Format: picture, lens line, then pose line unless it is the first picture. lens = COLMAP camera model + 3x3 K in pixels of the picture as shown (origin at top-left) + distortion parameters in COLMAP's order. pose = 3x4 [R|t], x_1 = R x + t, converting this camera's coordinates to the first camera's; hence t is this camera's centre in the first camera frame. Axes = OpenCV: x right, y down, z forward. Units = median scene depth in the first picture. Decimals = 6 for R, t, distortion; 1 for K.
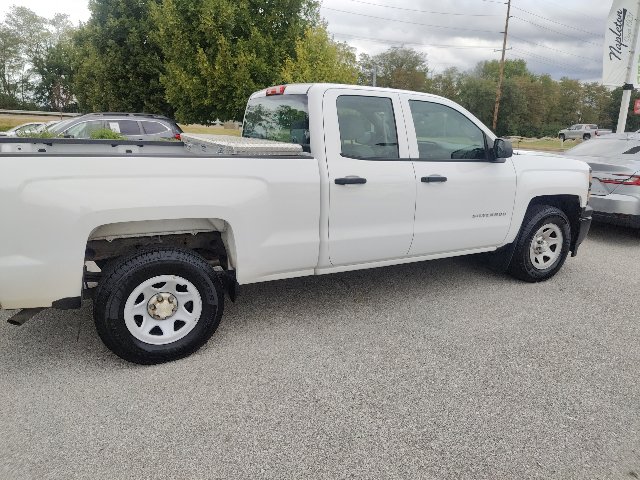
lens RADIAL K [[440.1, 0, 319.7], [0, 440.1, 241.5], [0, 0, 1]] dist [0.045314, -0.047578]
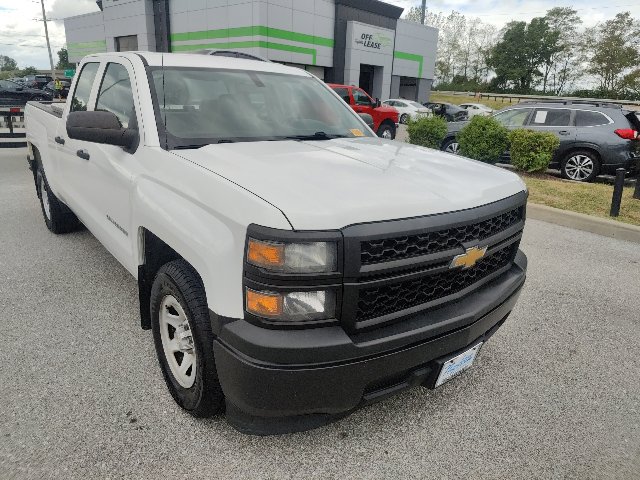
lens RADIAL K [[440.8, 0, 317.4], [0, 440.8, 238.8], [0, 0, 1]] dist [0.041418, -0.043416]
pose [[0.205716, 0.291573, -0.934166, 0.954865], [-0.289626, 0.929959, 0.226480, -0.249347], [0.934771, 0.223968, 0.275754, 0.963256]]
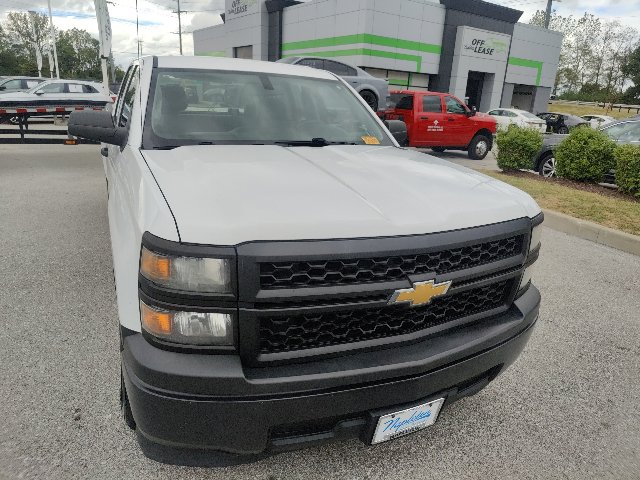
lens RADIAL K [[440.8, 0, 313.5], [0, 440.8, 236.3], [0, 0, 1]] dist [0.041418, -0.043416]
pose [[-0.037447, 0.279394, -0.959446, 0.917322], [-0.312312, 0.908752, 0.276822, -0.290534], [0.949241, 0.310013, 0.053228, 1.111166]]
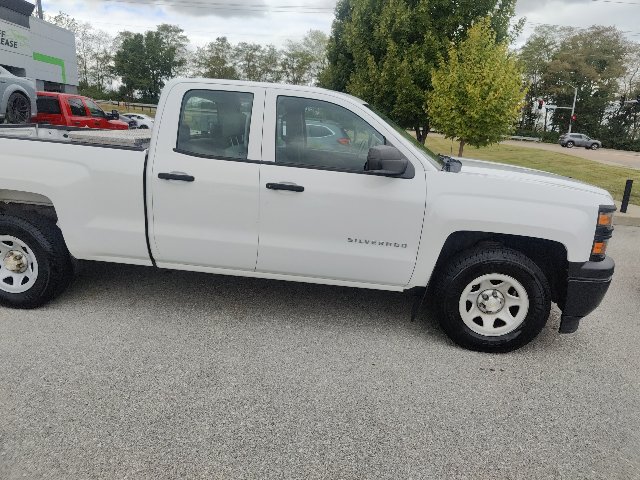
lens RADIAL K [[440.8, 0, 316.5], [0, 440.8, 243.6], [0, 0, 1]] dist [0.041418, -0.043416]
pose [[0.838922, 0.168910, -0.517378, 0.609145], [-0.177705, 0.983532, 0.032950, -0.056549], [0.514424, 0.064298, 0.855122, 0.238177]]
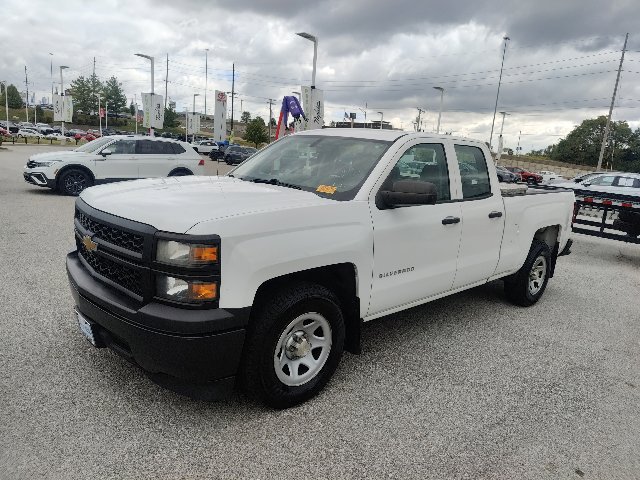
lens RADIAL K [[440.8, 0, 318.5], [0, 440.8, 236.7], [0, 0, 1]] dist [0.041418, -0.043416]
pose [[-0.960385, -0.047930, -0.274523, 0.452531], [-0.165755, 0.890146, 0.424459, -0.491413], [0.224021, 0.453148, -0.862828, 1.809603]]
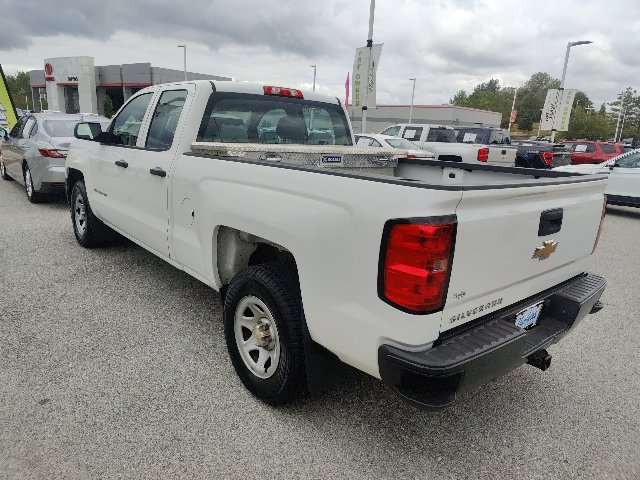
lens RADIAL K [[440.1, 0, 314.6], [0, 440.1, 240.9], [0, 0, 1]] dist [0.045314, -0.047578]
pose [[-0.216284, -0.277844, 0.935962, -0.914457], [0.193171, 0.927523, 0.319977, -0.281095], [-0.957030, 0.250006, -0.146937, 0.967723]]
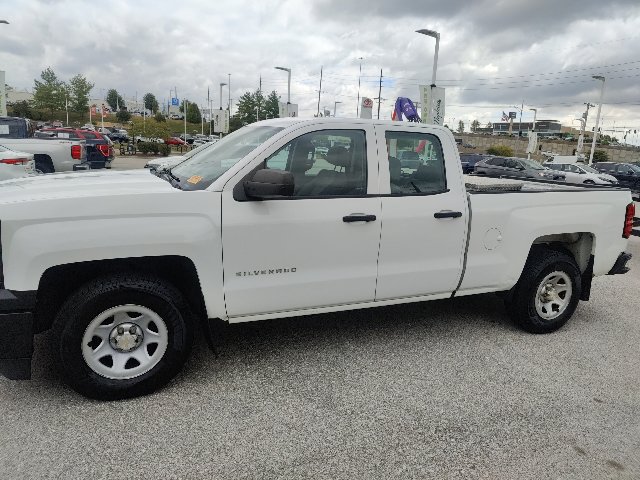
lens RADIAL K [[440.8, 0, 318.7], [0, 440.8, 238.3], [0, 0, 1]] dist [0.041418, -0.043416]
pose [[-0.994188, -0.094177, 0.052154, 0.027915], [-0.060255, 0.888265, 0.455363, -0.498285], [-0.089212, 0.449574, -0.888777, 1.789140]]
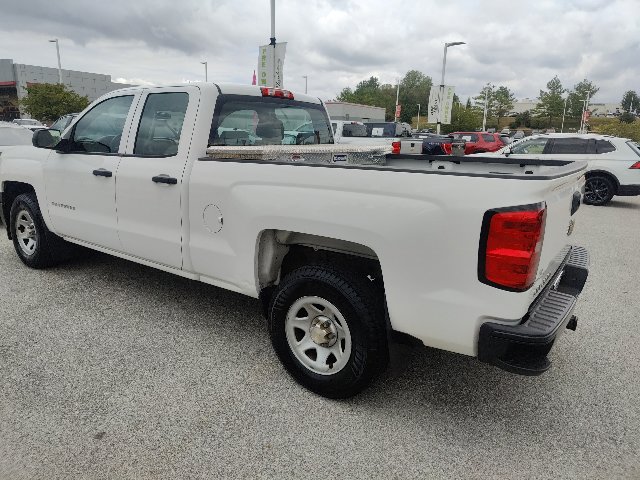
lens RADIAL K [[440.8, 0, 316.1], [0, 440.8, 240.0], [0, 0, 1]] dist [0.041418, -0.043416]
pose [[-0.446222, -0.251606, 0.858825, -0.866790], [0.194929, 0.909297, 0.367672, -0.324711], [-0.873435, 0.331473, -0.356703, 1.148124]]
